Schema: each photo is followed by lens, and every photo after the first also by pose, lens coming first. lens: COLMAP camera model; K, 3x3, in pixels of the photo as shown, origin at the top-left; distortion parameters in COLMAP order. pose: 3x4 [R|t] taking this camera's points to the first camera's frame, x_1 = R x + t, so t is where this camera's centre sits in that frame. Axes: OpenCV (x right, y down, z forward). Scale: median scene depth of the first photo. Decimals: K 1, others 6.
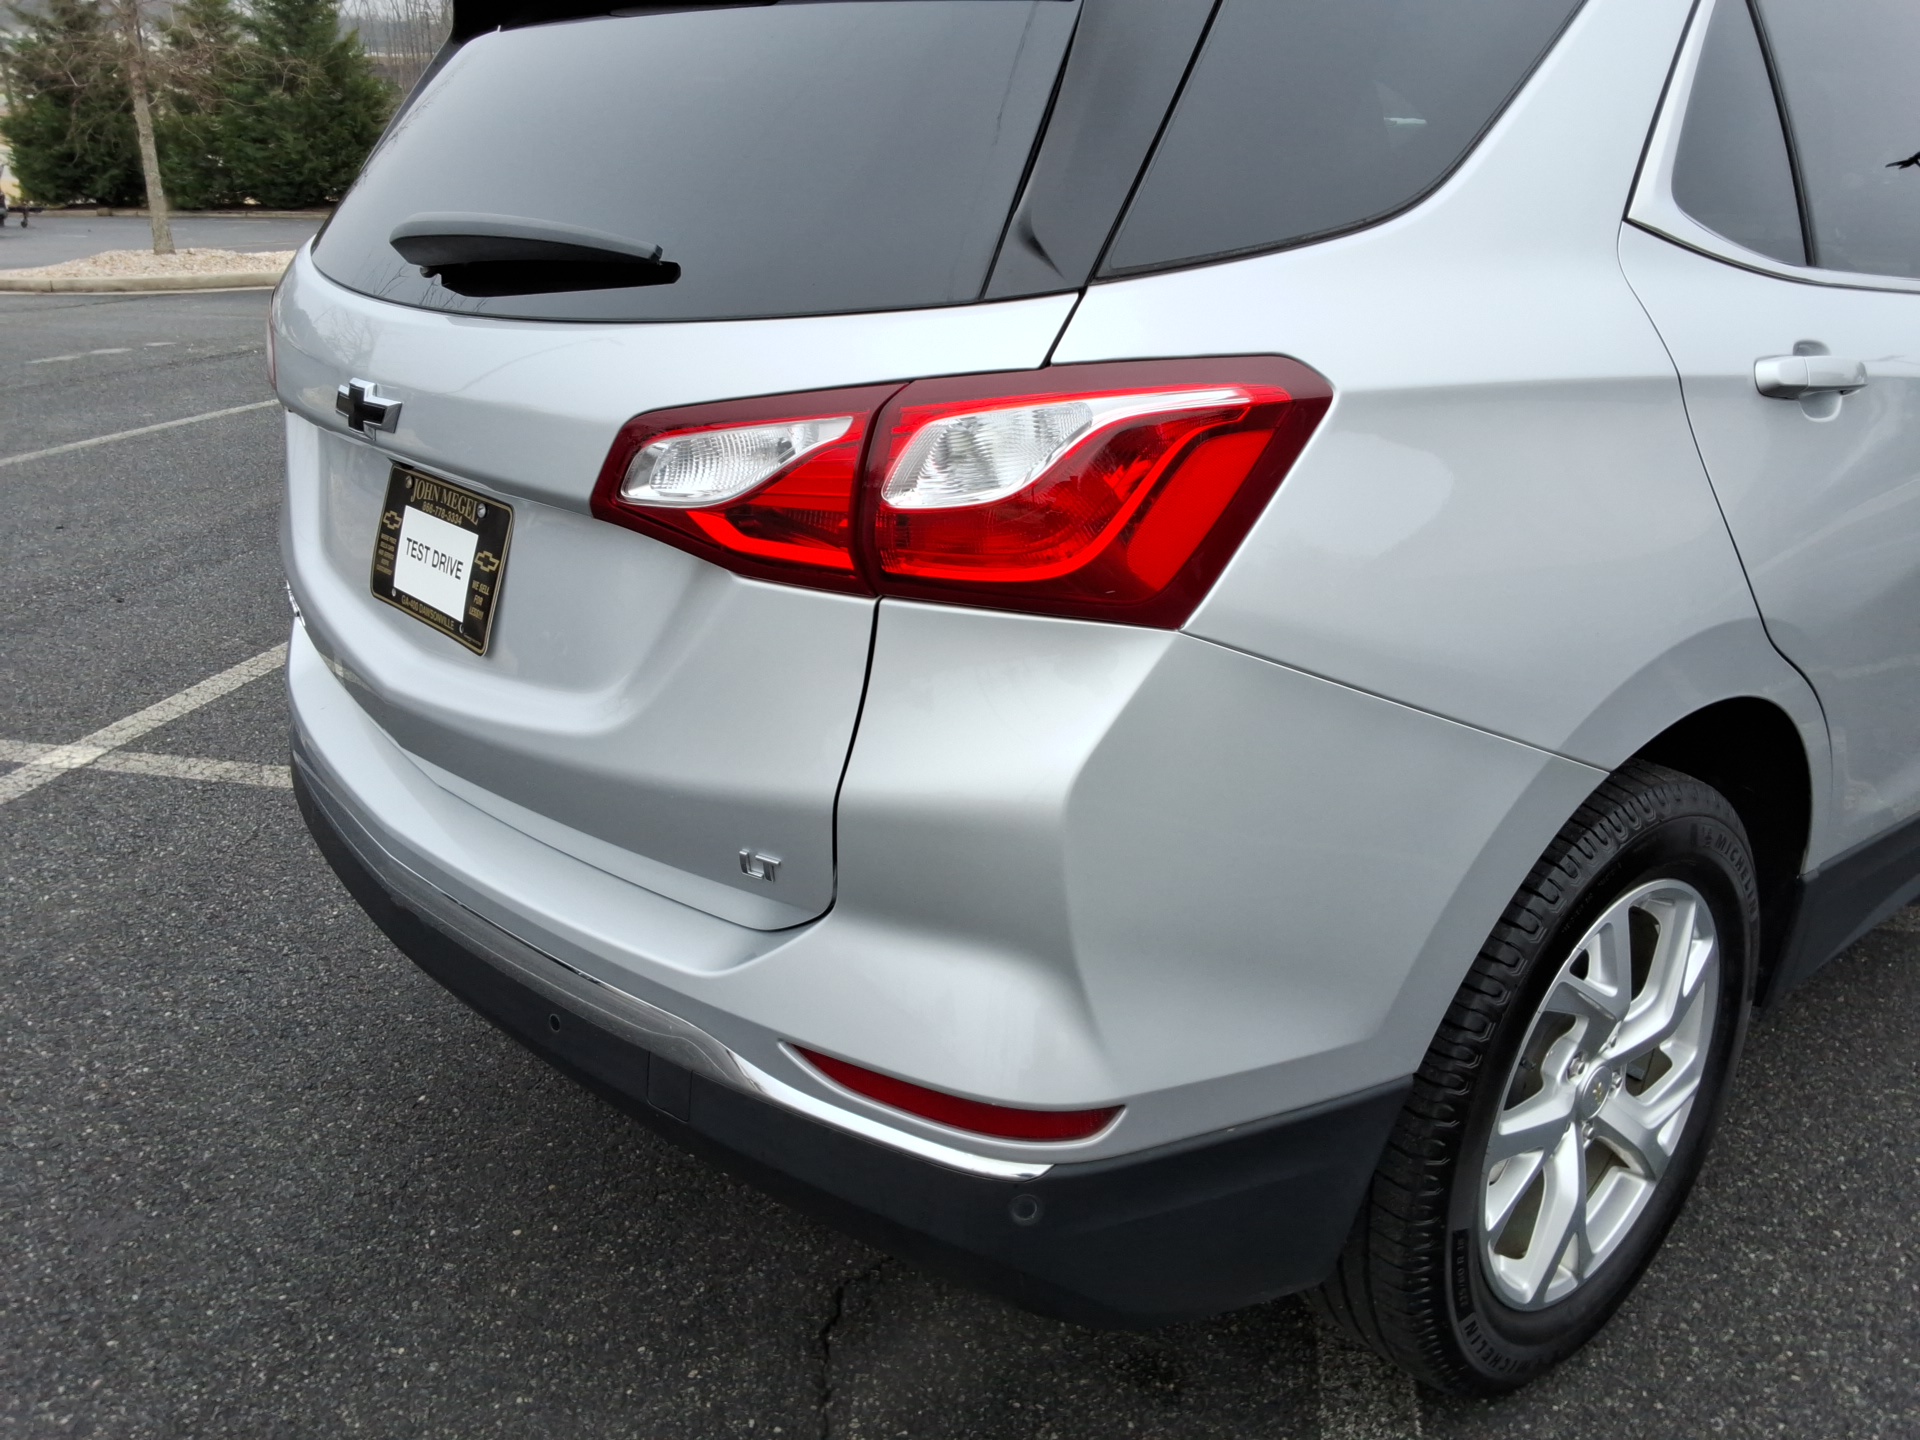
lens RADIAL K [[1527.5, 0, 971.8], [0, 1527.5, 707.8], [0, 0, 1]] dist [0.125025, -0.189974]
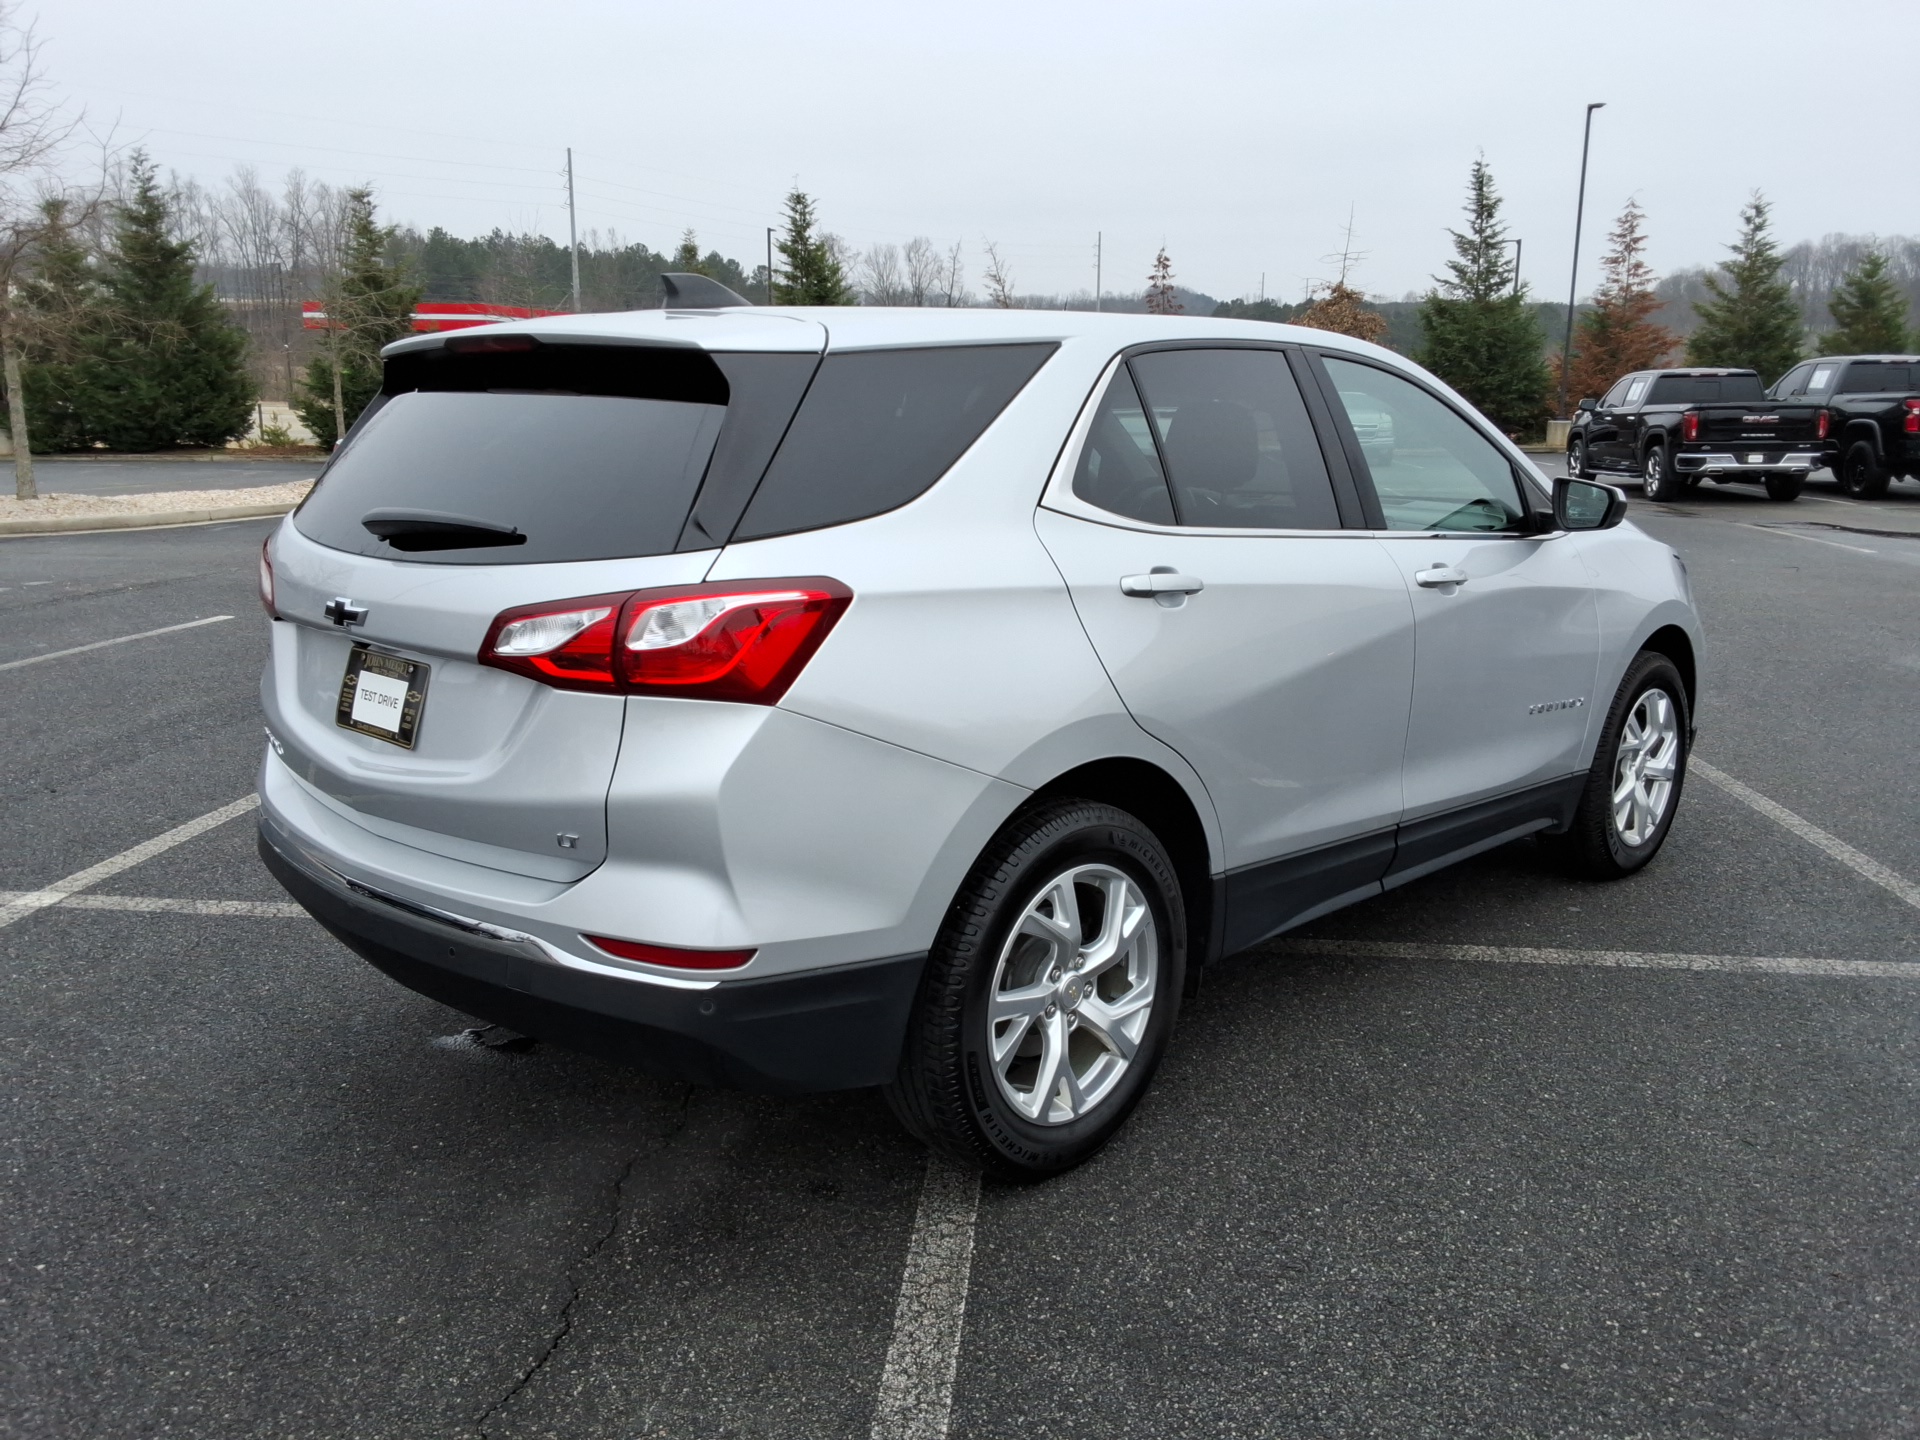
lens RADIAL K [[1545.0, 0, 964.1], [0, 1545.0, 713.9], [0, 0, 1]] dist [0.121892, -0.192458]
pose [[0.996057, -0.024523, 0.085262, 0.144031], [0.035982, 0.990113, -0.135582, 0.170912], [-0.081094, 0.138115, 0.987091, -0.732547]]
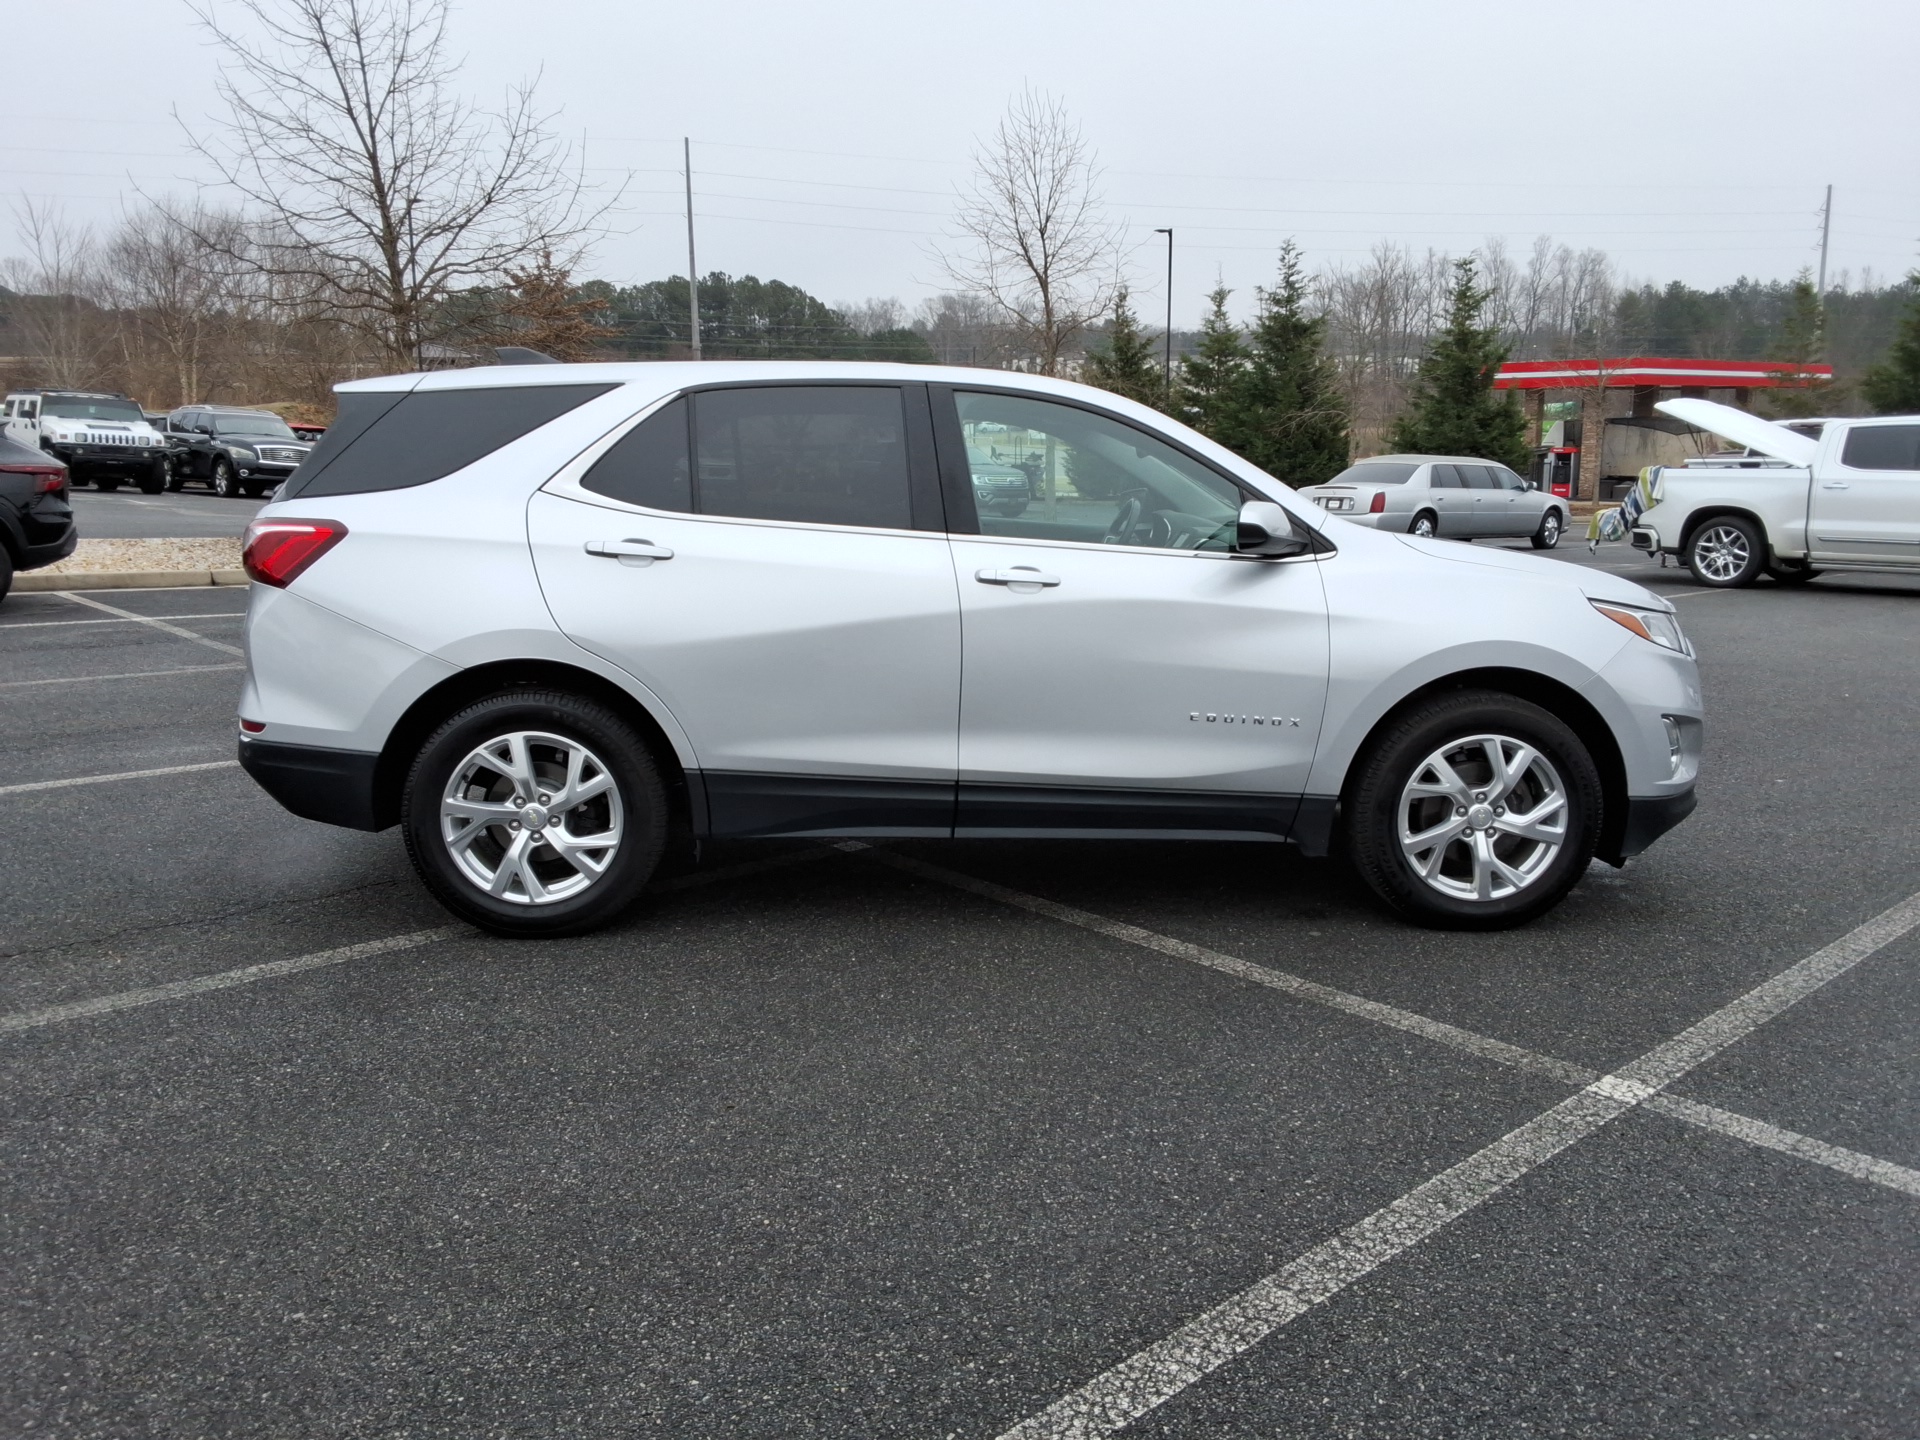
lens RADIAL K [[1545.0, 0, 964.1], [0, 1545.0, 713.9], [0, 0, 1]] dist [0.121892, -0.192458]
pose [[0.787082, 0.093944, -0.609652, 2.528660], [-0.199428, 0.974011, -0.107379, 0.215602], [0.583721, 0.206098, 0.785362, -0.638671]]
